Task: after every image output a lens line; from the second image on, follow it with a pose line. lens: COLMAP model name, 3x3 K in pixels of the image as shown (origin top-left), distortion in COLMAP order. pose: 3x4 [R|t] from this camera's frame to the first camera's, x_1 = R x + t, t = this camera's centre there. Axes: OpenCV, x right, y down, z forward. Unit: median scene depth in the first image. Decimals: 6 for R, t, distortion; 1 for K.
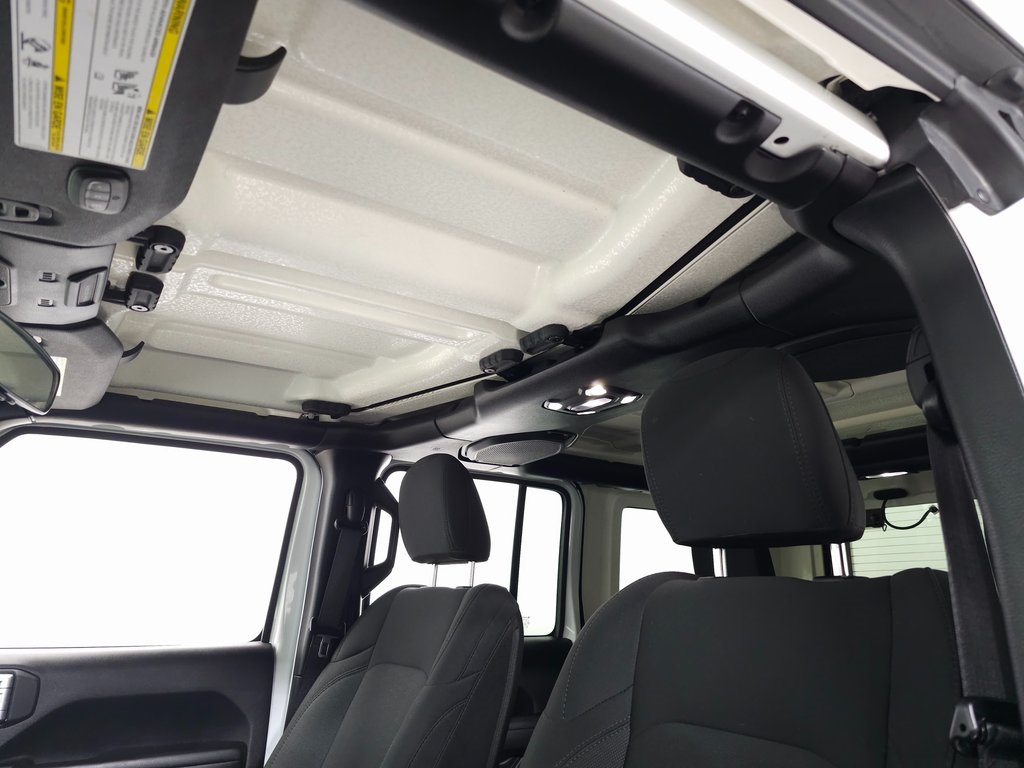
lens RADIAL K [[672.0, 0, 492.0], [0, 672.0, 381.4], [0, 0, 1]] dist [0.016769, -0.001647]
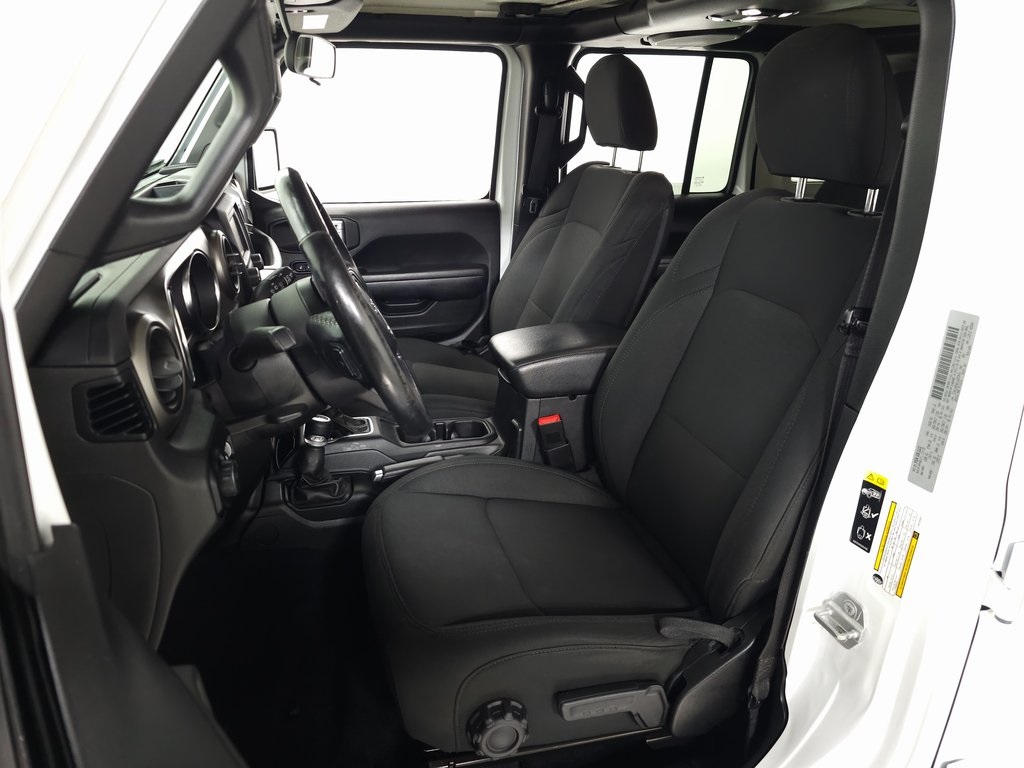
lens RADIAL K [[718.4, 0, 511.5], [0, 718.4, 398.3], [0, 0, 1]] dist [0.003182, -0.004627]
pose [[0.956601, 0.111981, -0.269025, 0.138605], [0.095628, 0.751449, 0.652824, -0.257589], [0.275262, -0.650219, 0.708129, -0.284772]]
